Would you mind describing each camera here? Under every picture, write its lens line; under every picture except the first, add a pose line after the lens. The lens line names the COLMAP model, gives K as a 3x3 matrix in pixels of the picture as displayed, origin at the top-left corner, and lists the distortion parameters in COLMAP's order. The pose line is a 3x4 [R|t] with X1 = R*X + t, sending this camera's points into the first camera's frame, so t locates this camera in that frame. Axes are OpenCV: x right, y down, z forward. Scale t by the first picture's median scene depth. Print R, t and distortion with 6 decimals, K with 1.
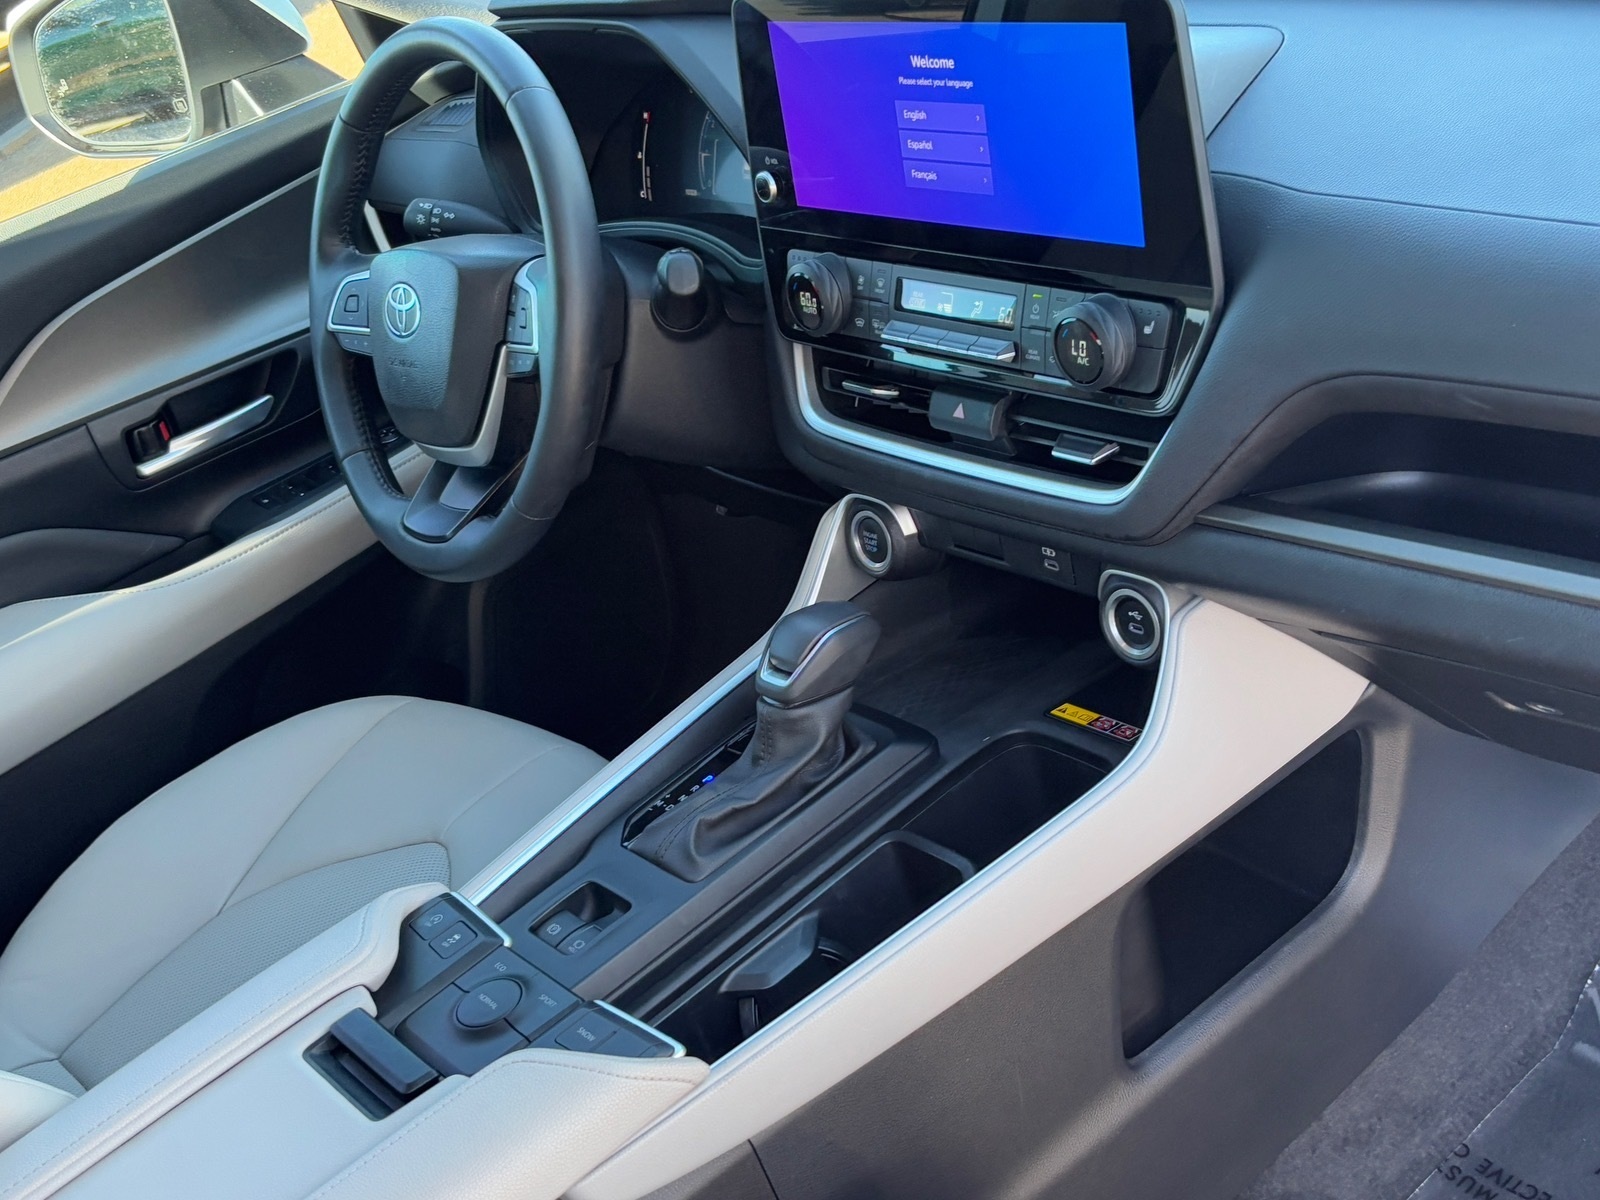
lens RADIAL K [[1952.3, 0, 811.7], [0, 1952.3, 614.1], [0, 0, 1]] dist [0.115869, 0.000000]
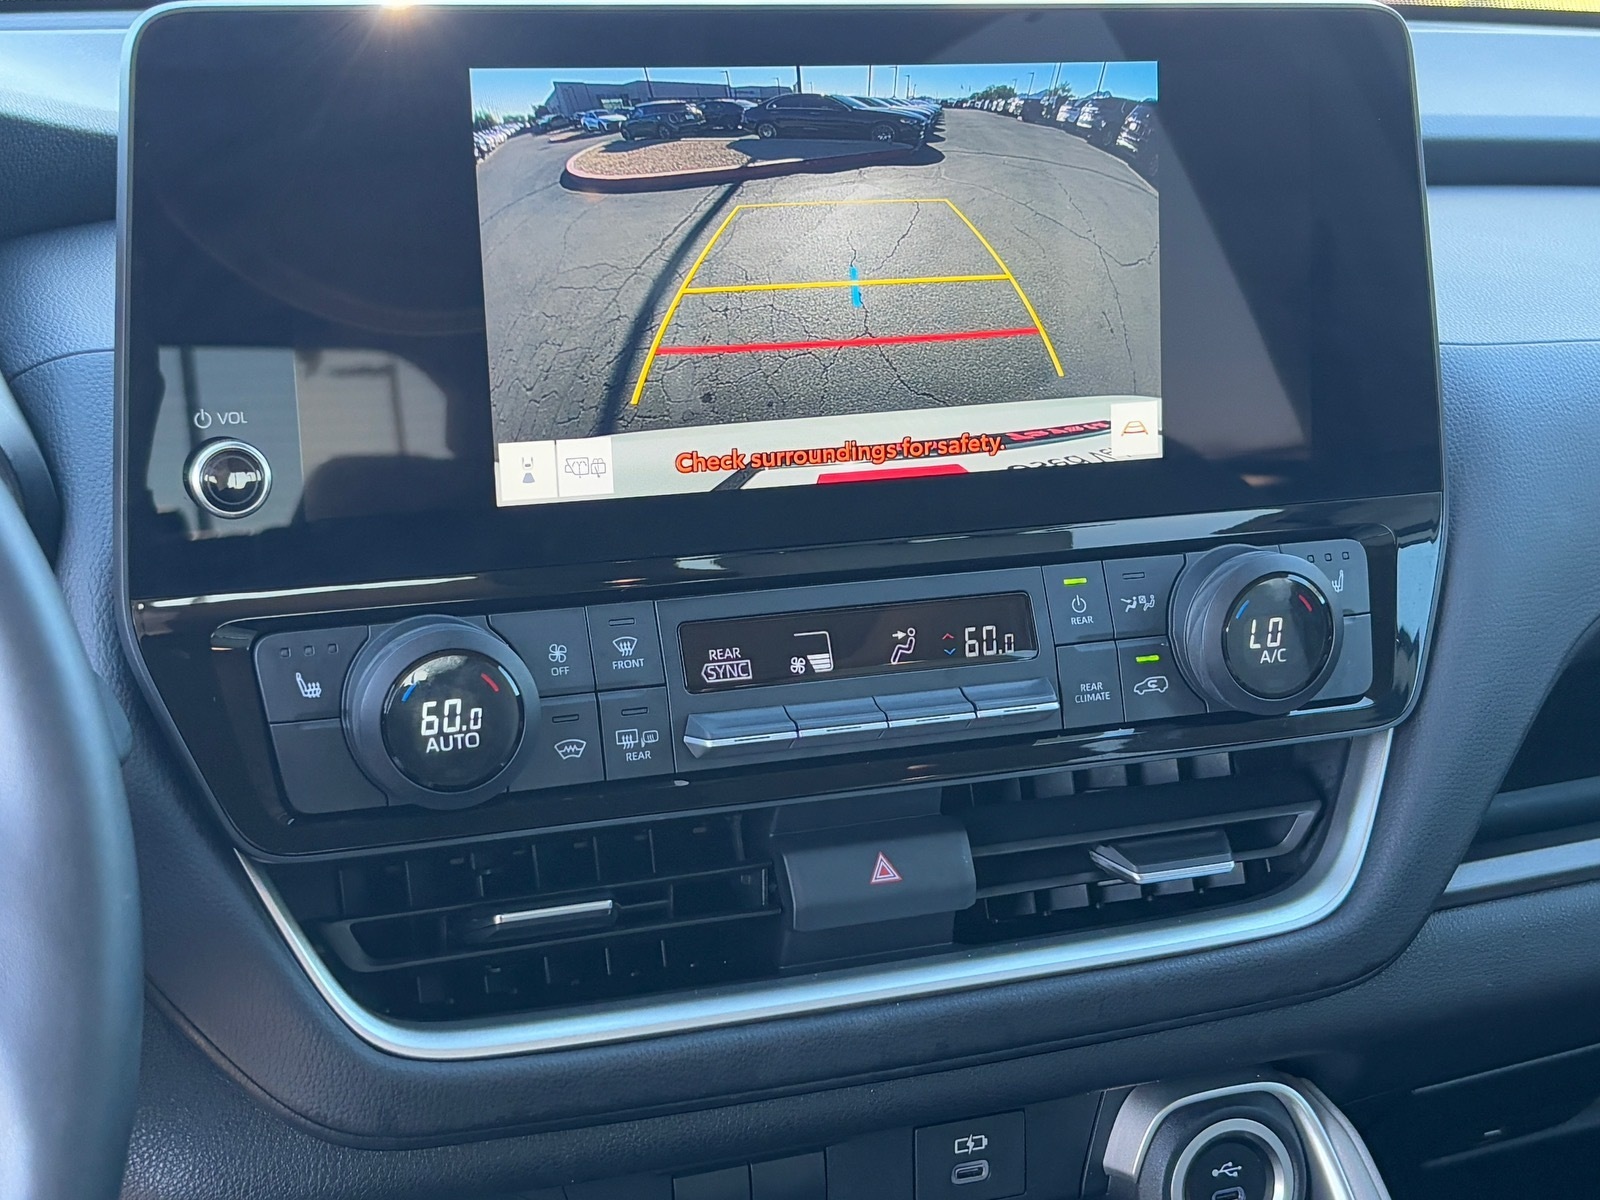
lens RADIAL K [[2370.1, 0, 778.6], [0, 2370.1, 637.2], [0, 0, 1]] dist [0.183236, 0.000000]
pose [[0.304527, 0.005553, 0.952488, -0.474442], [0.381707, 0.915465, -0.127375, -0.091314], [-0.872676, 0.402360, 0.276664, 0.836169]]
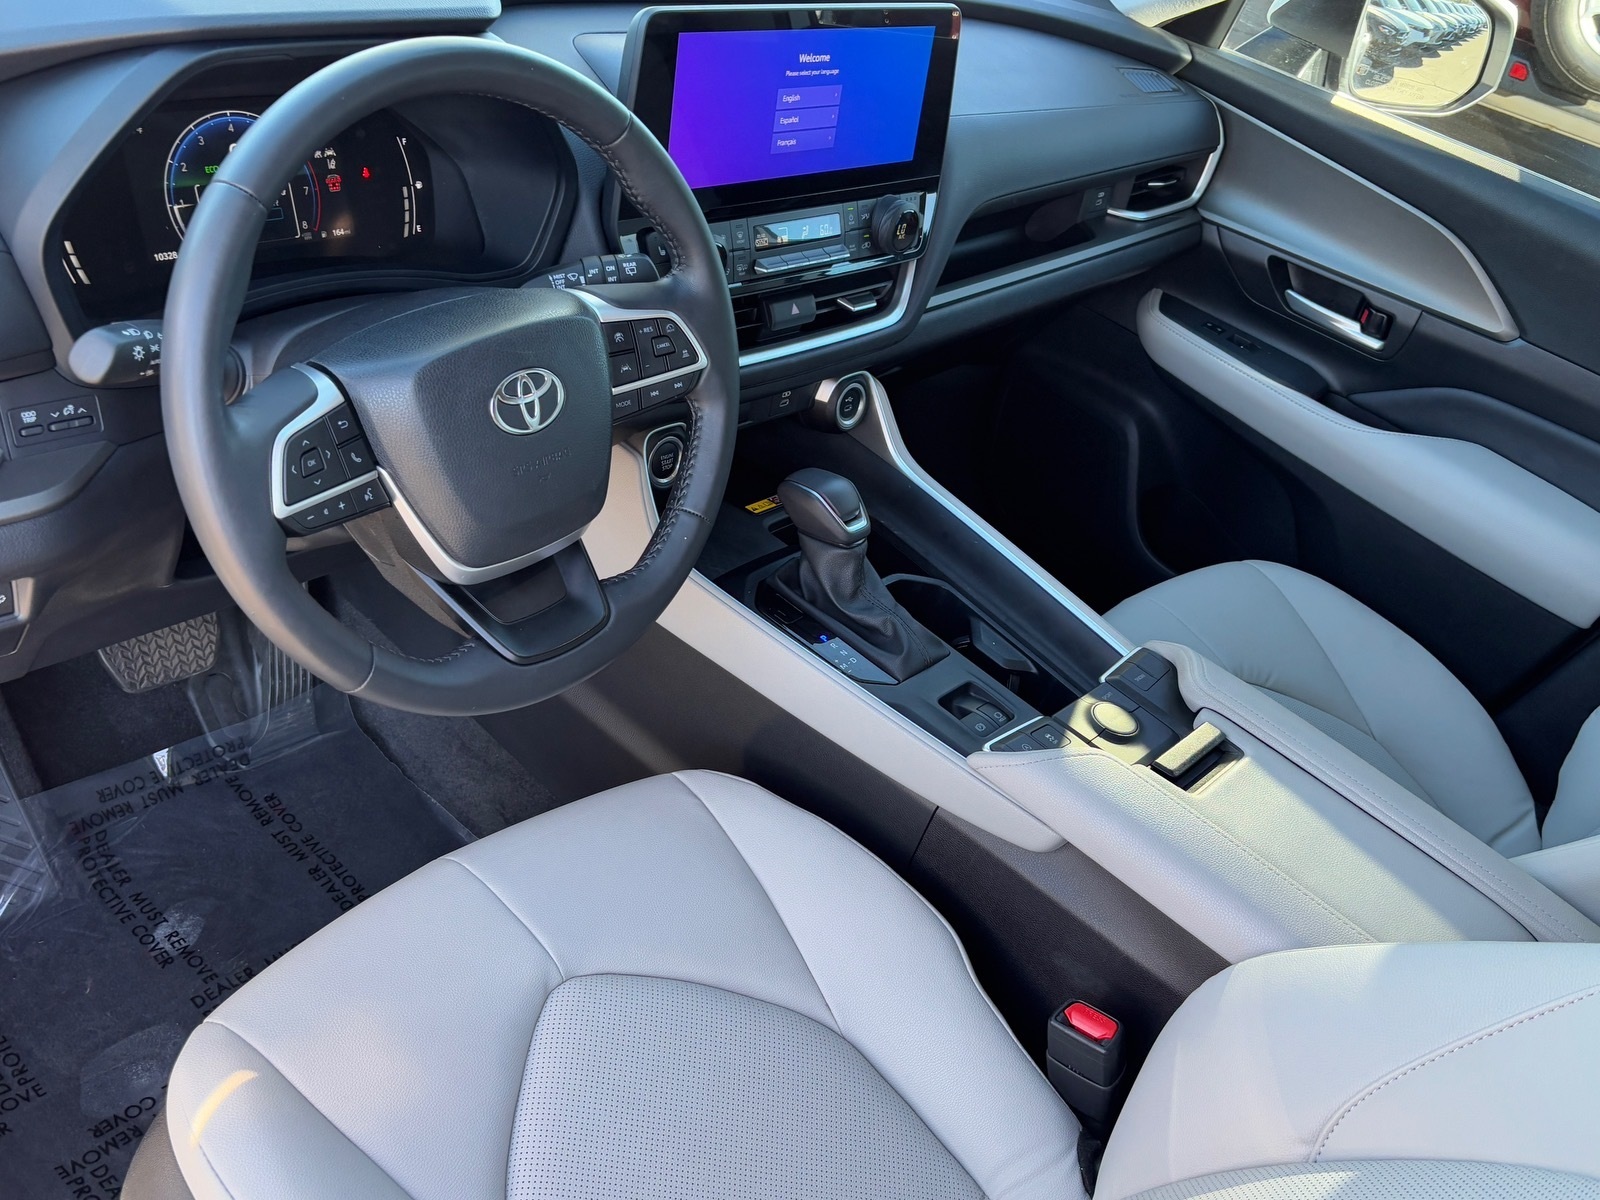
lens RADIAL K [[1447.5, 0, 798.9], [0, 1447.5, 624.8], [0, 0, 1]] dist [0.016909, 0.000000]
pose [[-0.184615, -0.382431, 0.905353, -0.961792], [0.297584, 0.856193, 0.422348, -0.349295], [-0.936676, 0.347390, -0.044260, 1.116938]]
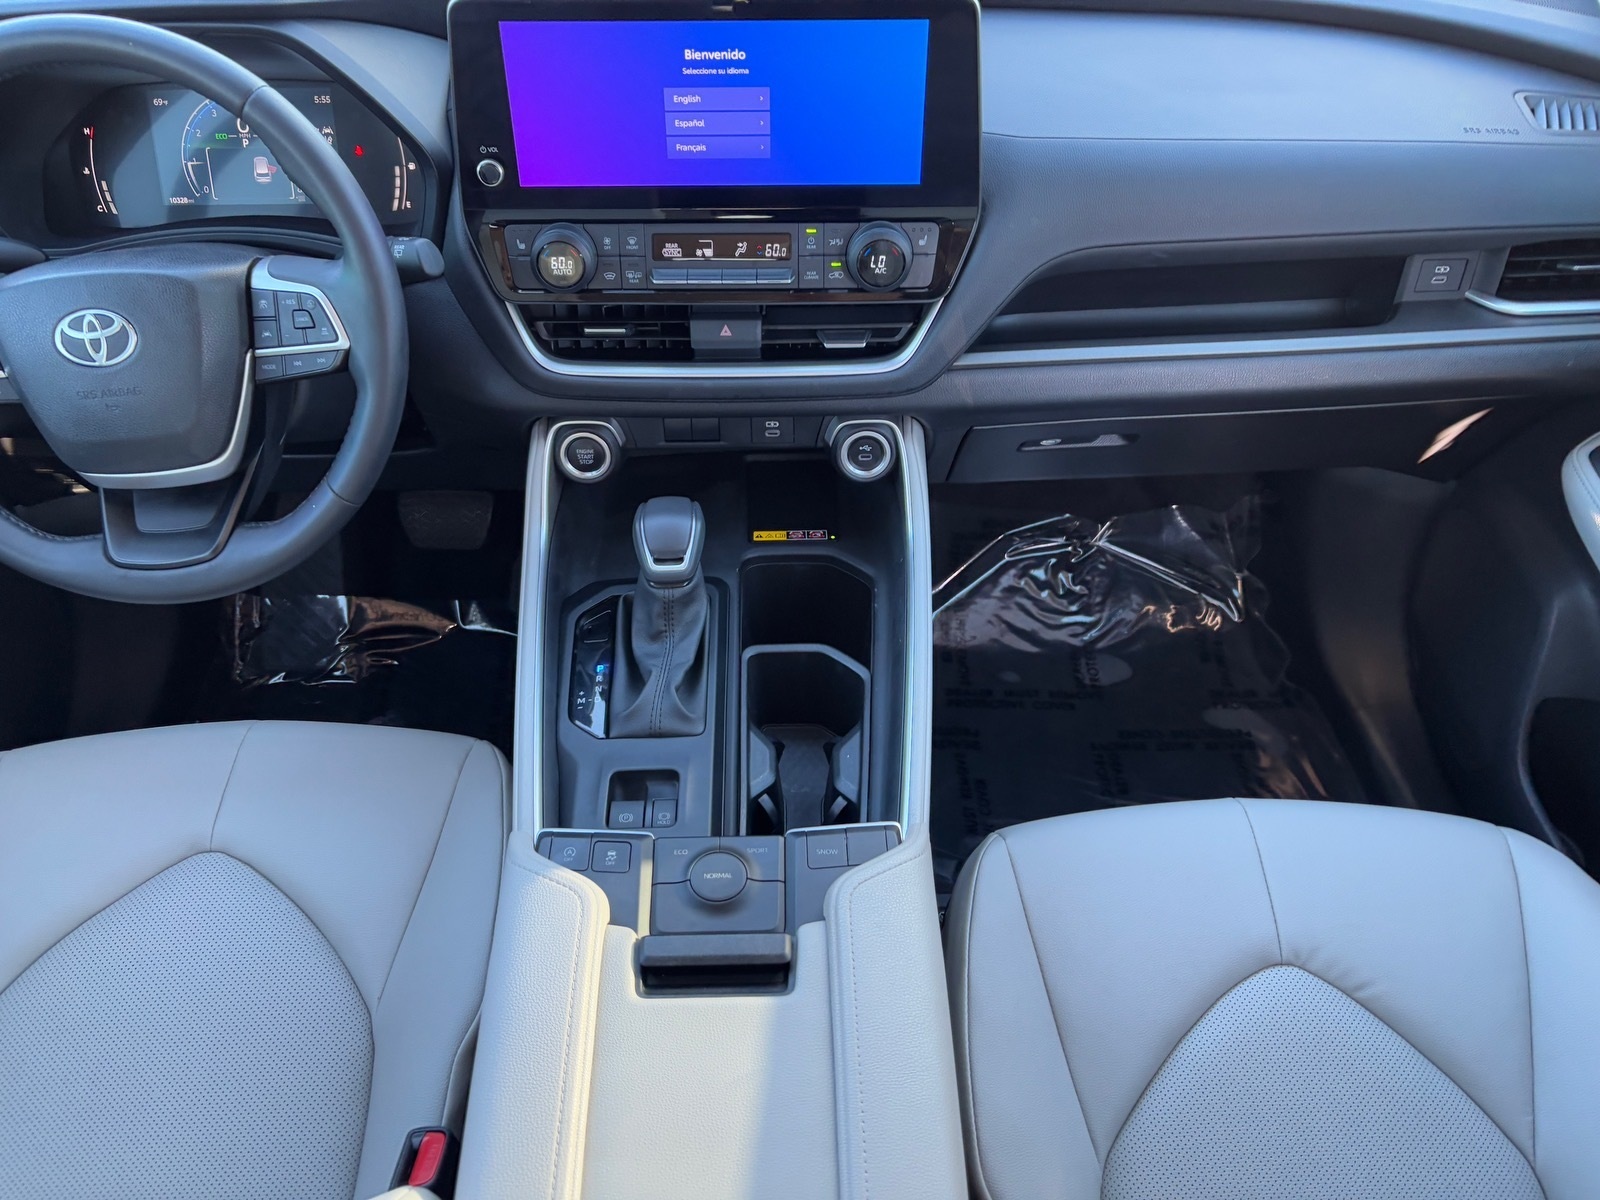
lens RADIAL K [[1222.6, 0, 792.4], [0, 1222.6, 608.2], [0, 0, 1]] dist [0.023839, -0.022681]
pose [[0.605572, -0.316521, 0.730135, -0.559868], [0.237442, 0.947571, 0.213849, -0.091743], [-0.759542, 0.043864, 0.648977, 0.432193]]
